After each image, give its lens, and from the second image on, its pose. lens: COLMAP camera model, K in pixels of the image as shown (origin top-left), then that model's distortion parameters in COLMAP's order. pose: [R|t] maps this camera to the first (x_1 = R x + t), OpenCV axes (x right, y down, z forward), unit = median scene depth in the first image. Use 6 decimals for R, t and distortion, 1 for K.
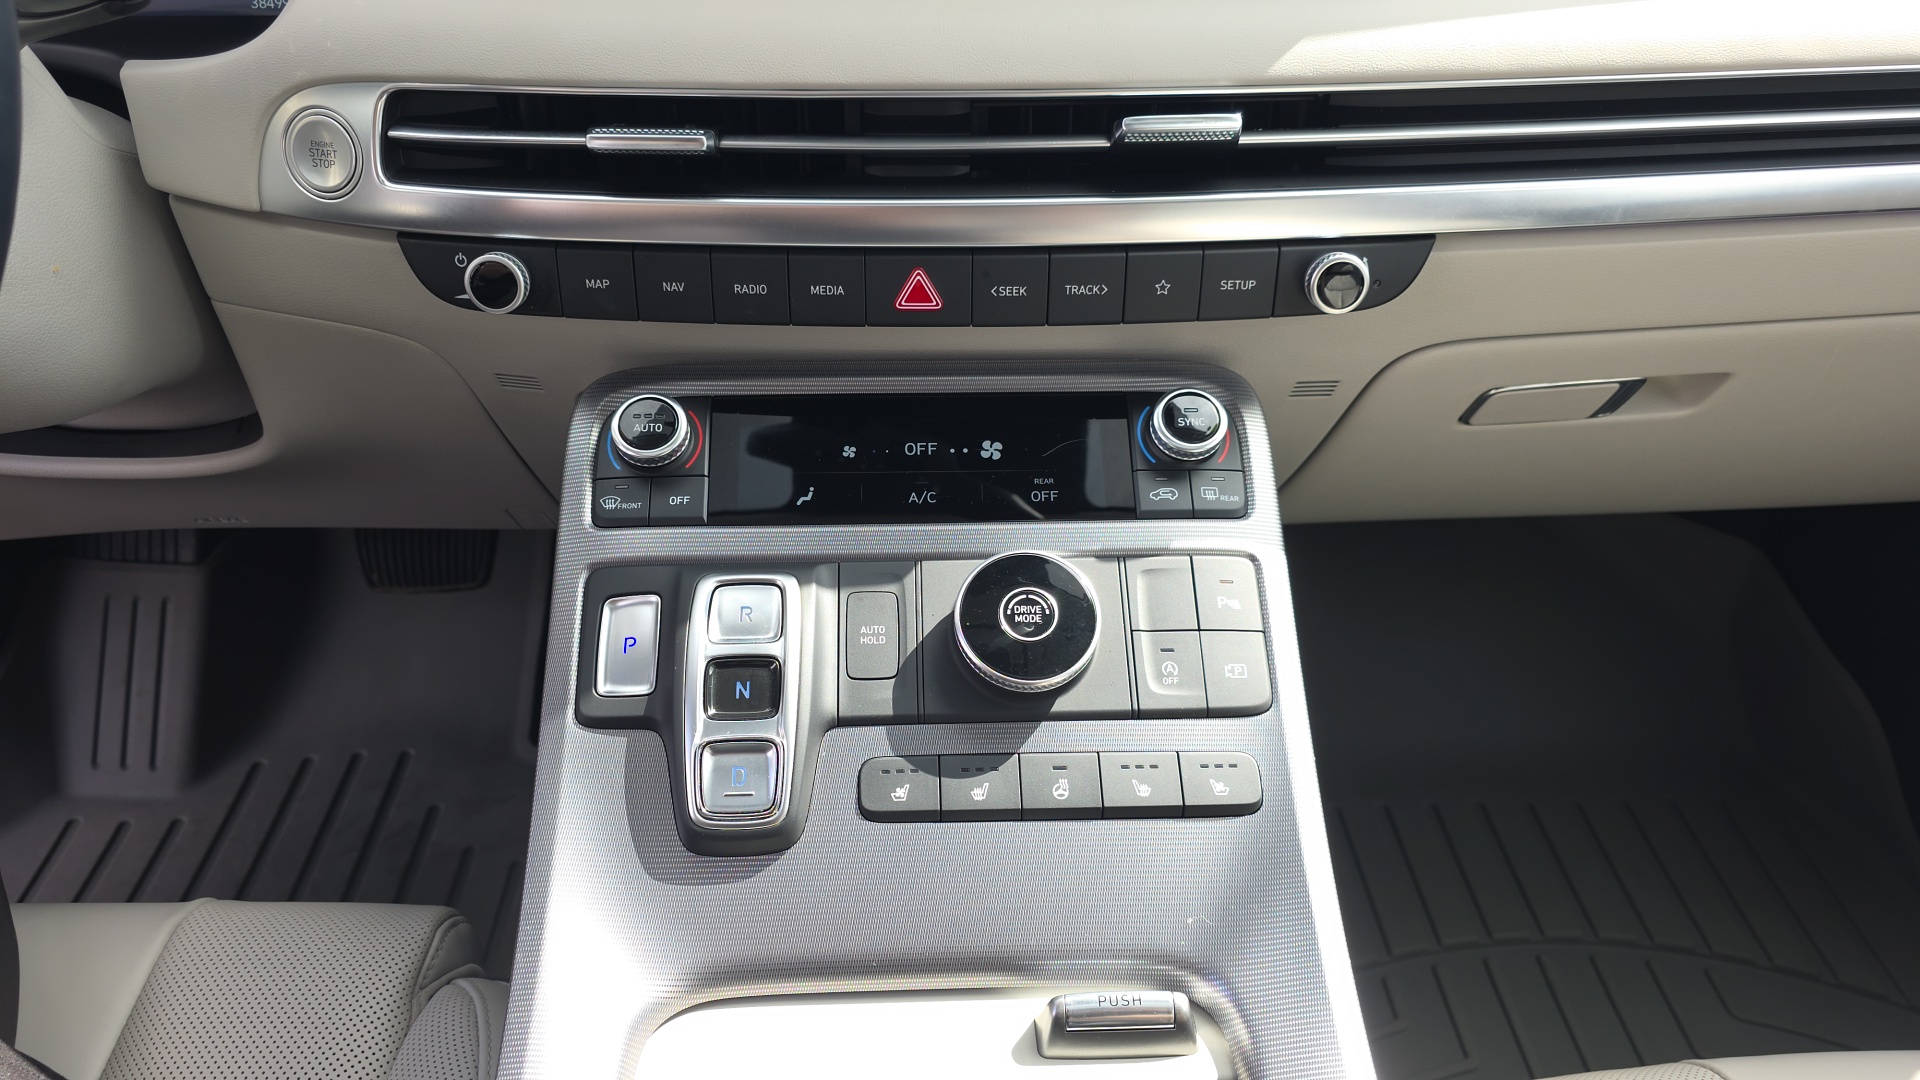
lens RADIAL K [[1309.1, 0, 955.9], [0, 1309.1, 561.1], [0, 0, 1]] dist [0.052754, -0.000597]
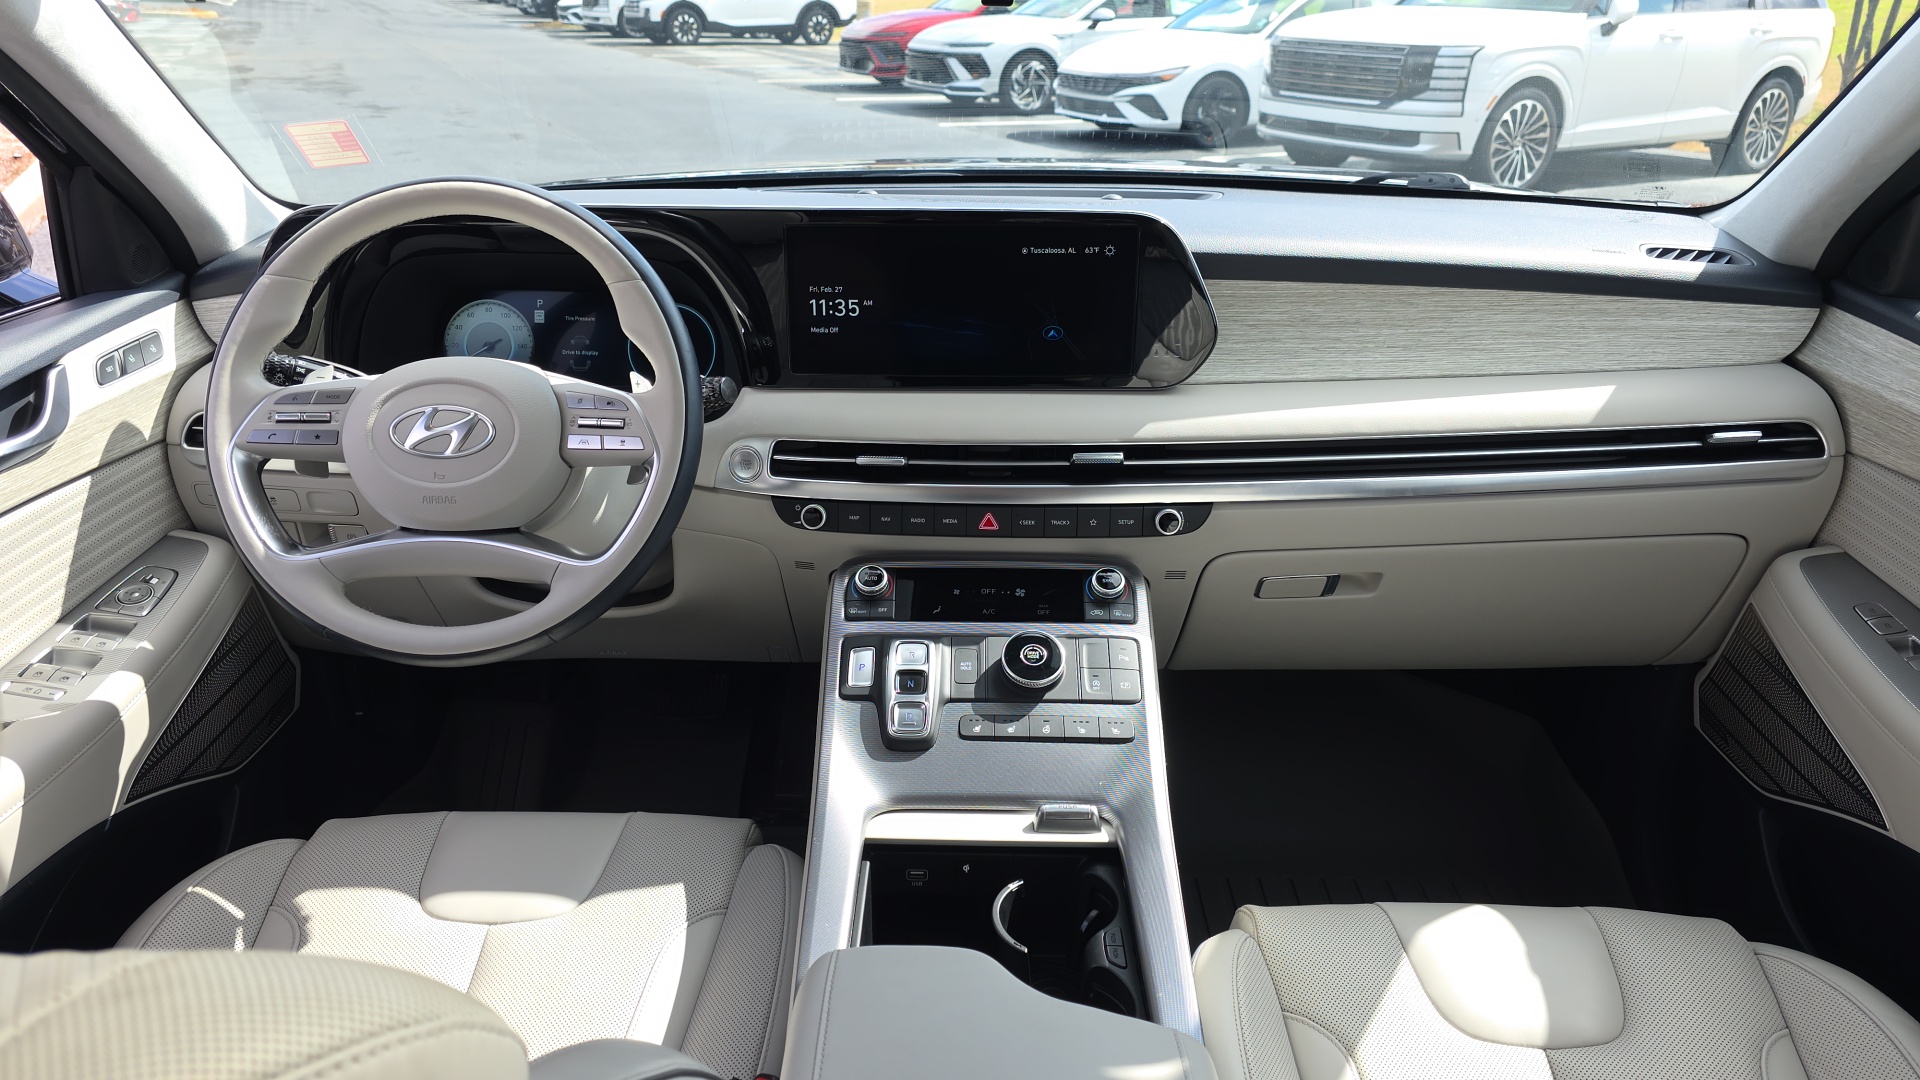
lens RADIAL K [[1302.5, 0, 940.3], [0, 1302.5, 532.4], [0, 0, 1]] dist [0.077705, -0.096485]
pose [[0.997850, 0.014973, -0.063807, 0.033430], [-0.030135, 0.969359, -0.243792, 0.386342], [0.058202, 0.245190, 0.967726, -1.267449]]
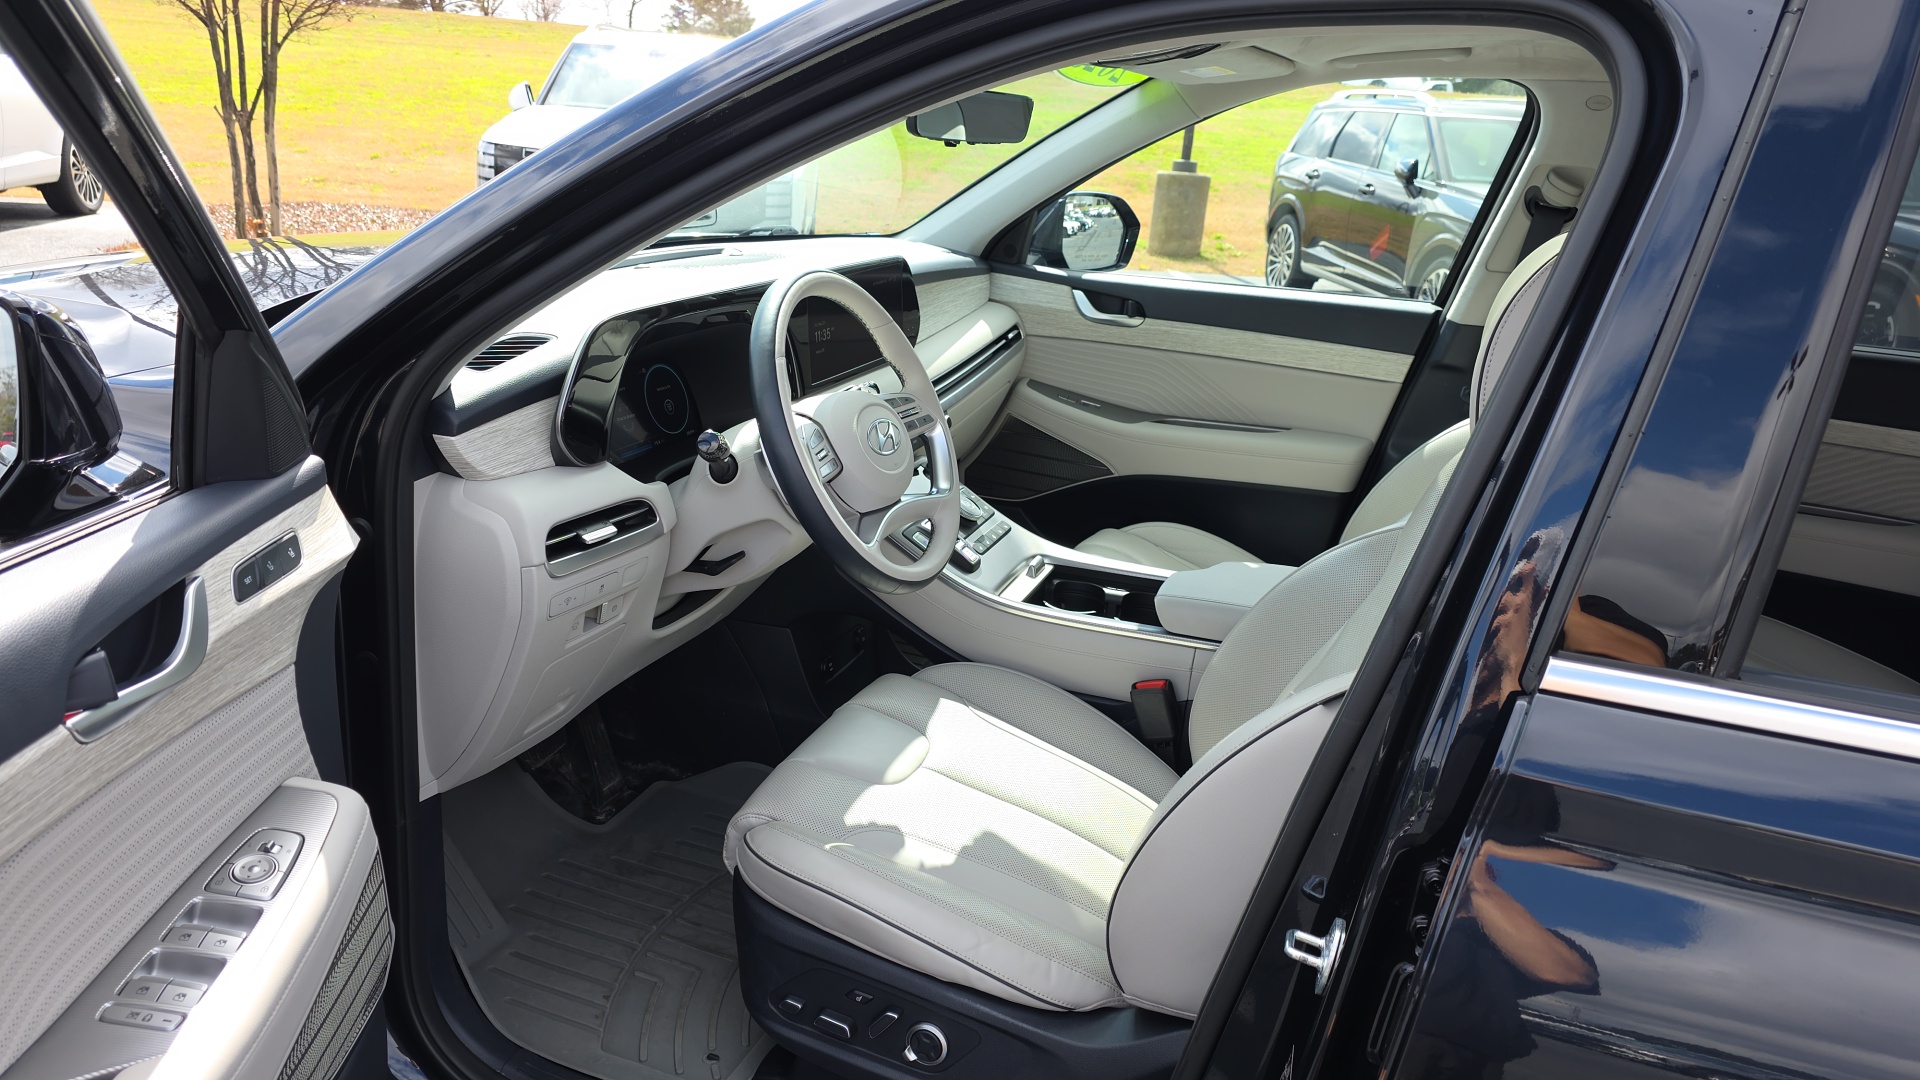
lens RADIAL K [[1274.0, 0, 958.1], [0, 1274.0, 579.0], [0, 0, 1]] dist [0.049984, -0.000415]
pose [[0.385052, -0.315675, 0.867228, -3.404110], [0.504673, 0.858761, 0.088517, -0.126239], [-0.772684, 0.403583, 0.489981, -0.832538]]
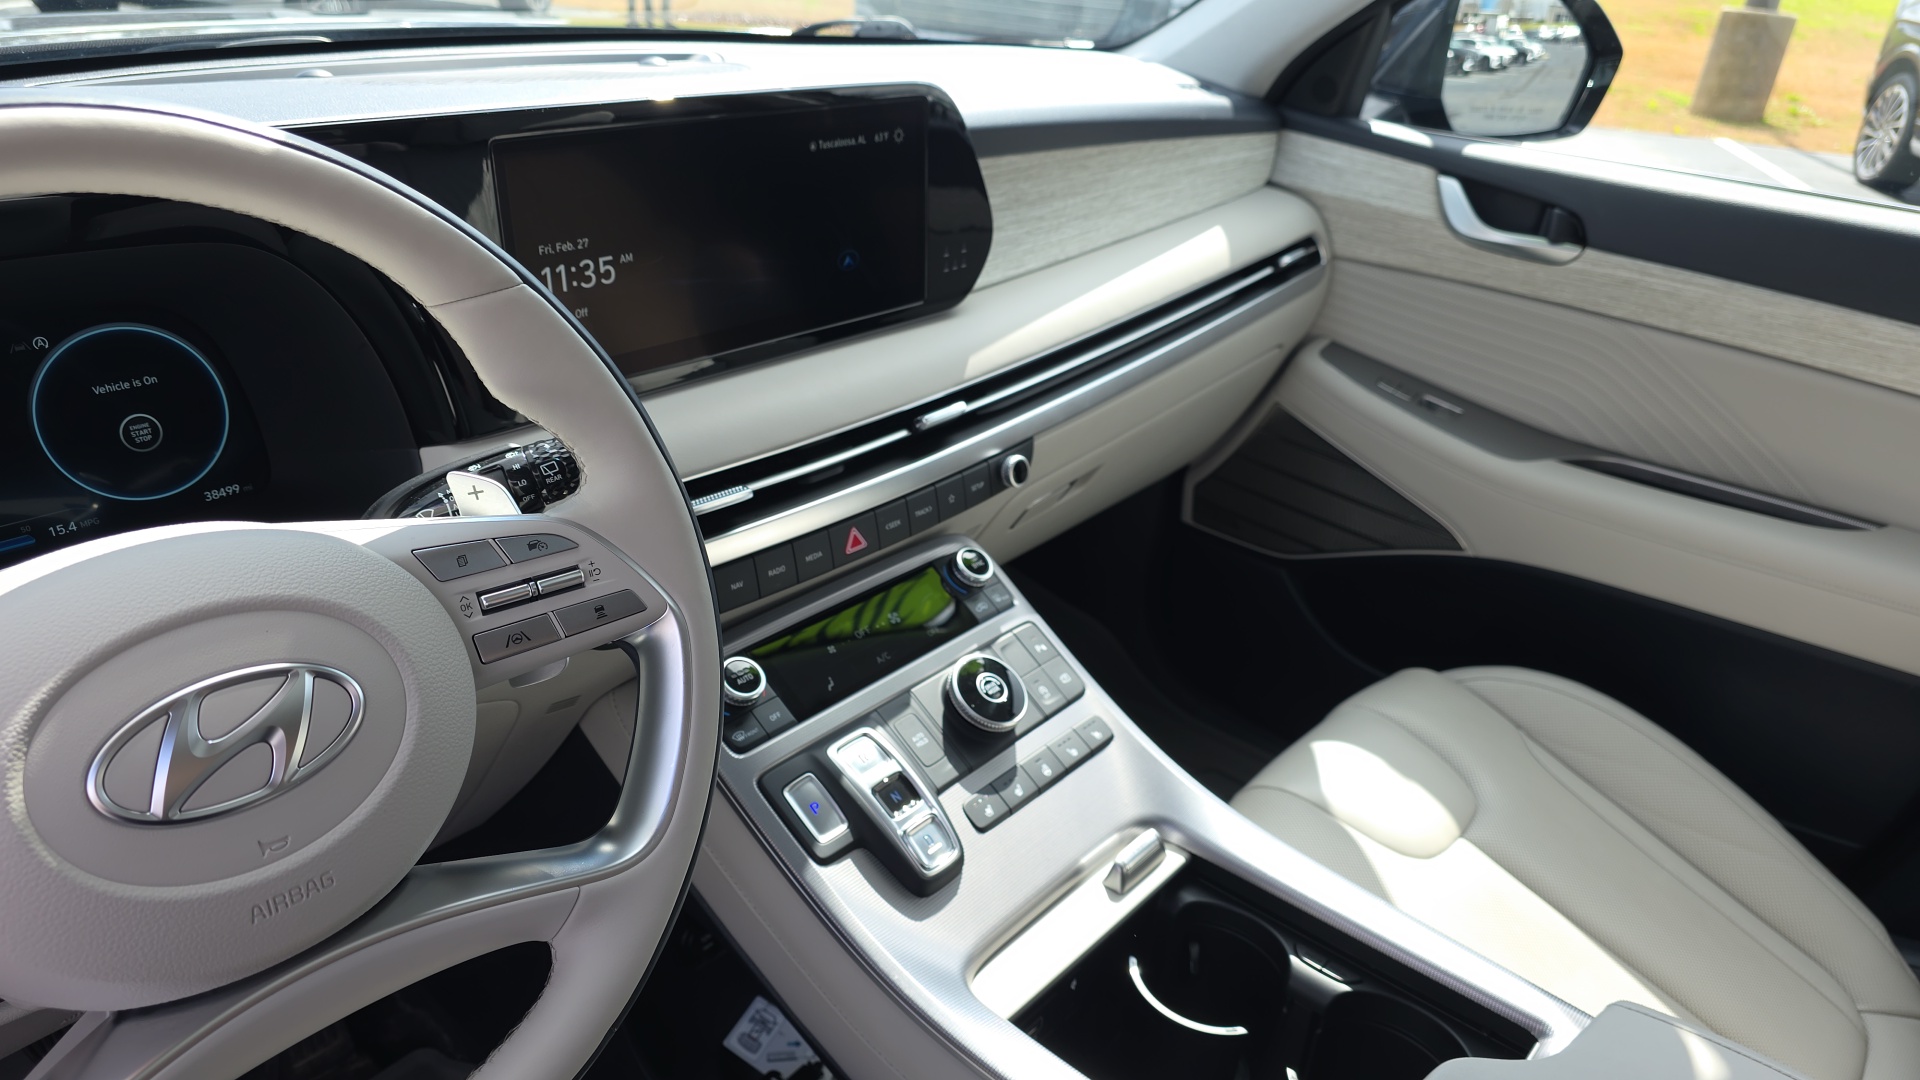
lens RADIAL K [[1308.6, 0, 960.0], [0, 1308.6, 540.0], [0, 0, 1]] dist [0.053699, -0.065985]
pose [[0.677400, -0.297744, 0.672664, -1.059617], [0.386573, 0.922066, 0.018844, -0.186264], [-0.625852, 0.247269, 0.739708, -0.314110]]
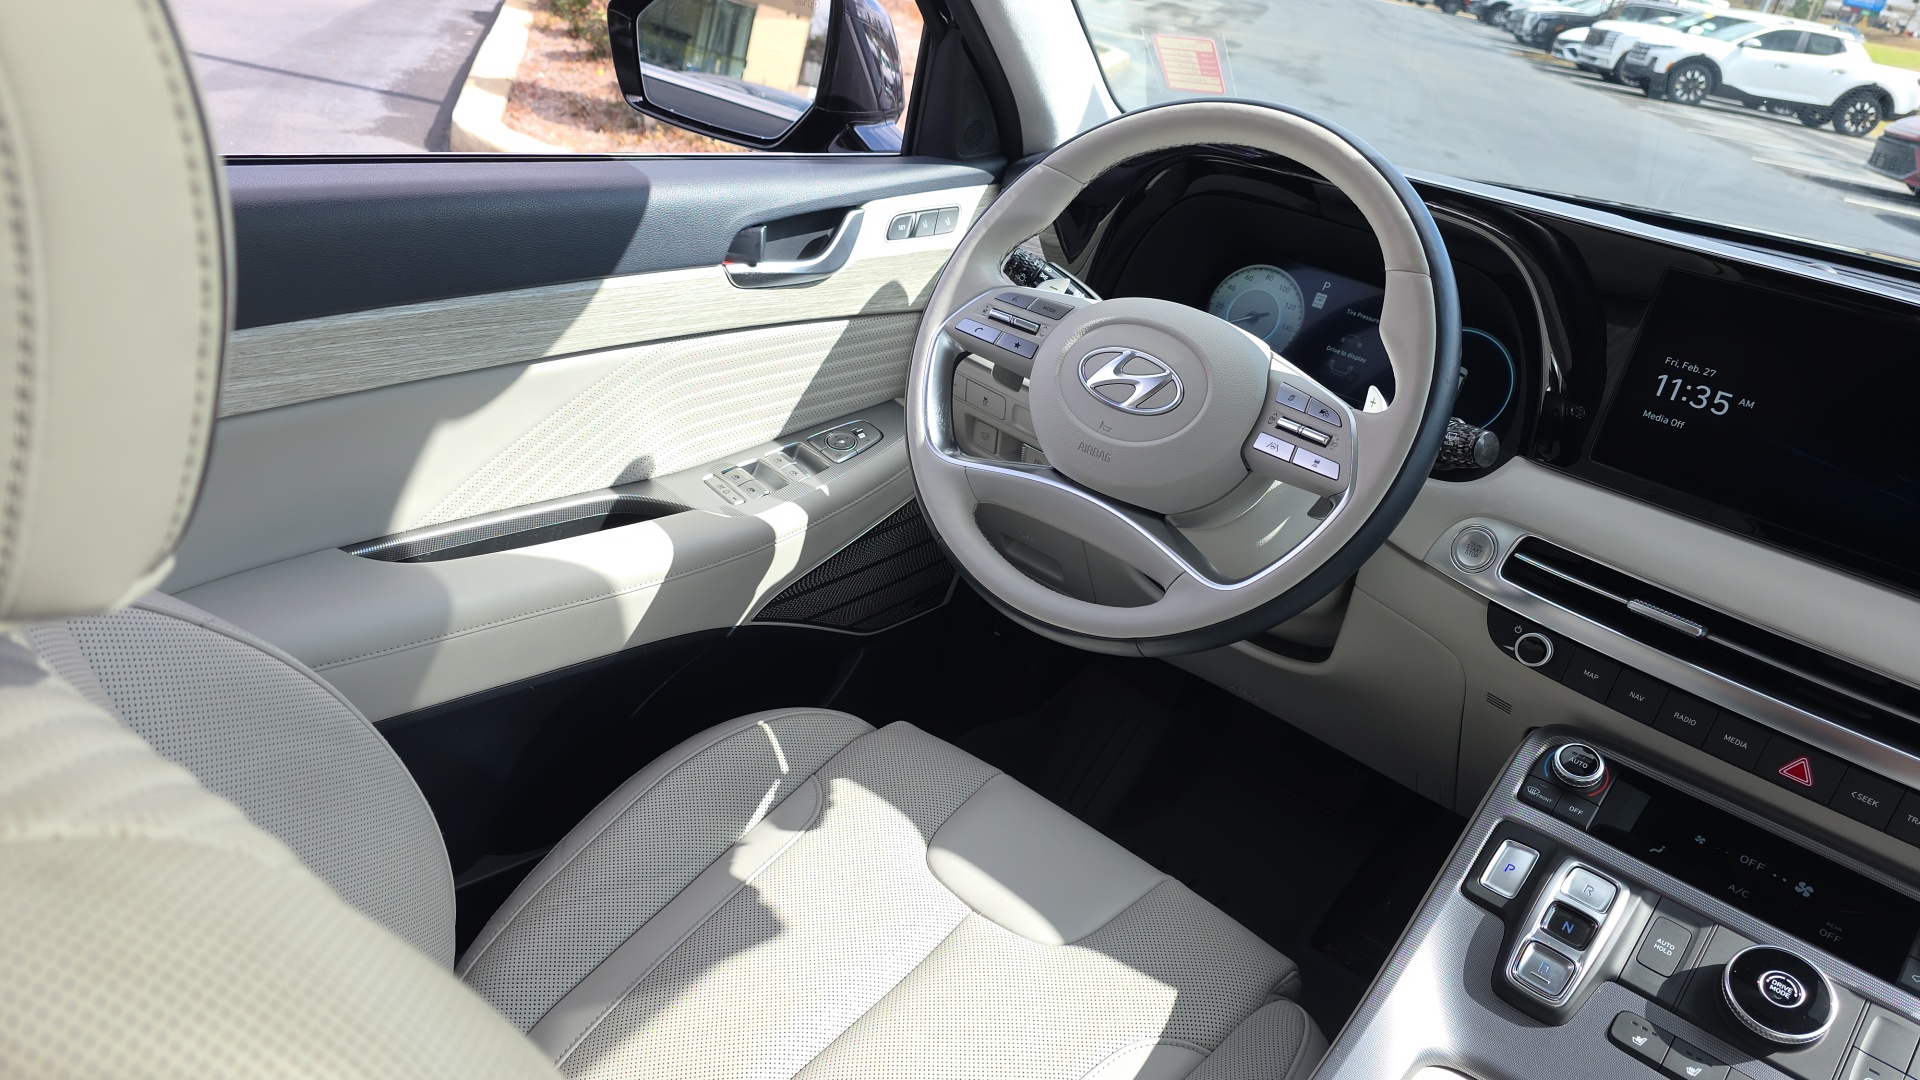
lens RADIAL K [[1296.5, 0, 930.0], [0, 1296.5, 531.9], [0, 0, 1]] dist [0.049308, -0.048760]
pose [[0.719239, 0.380932, -0.581022, 0.026690], [-0.520020, 0.849752, -0.086607, 0.225816], [0.460733, 0.364434, 0.809267, -0.840359]]
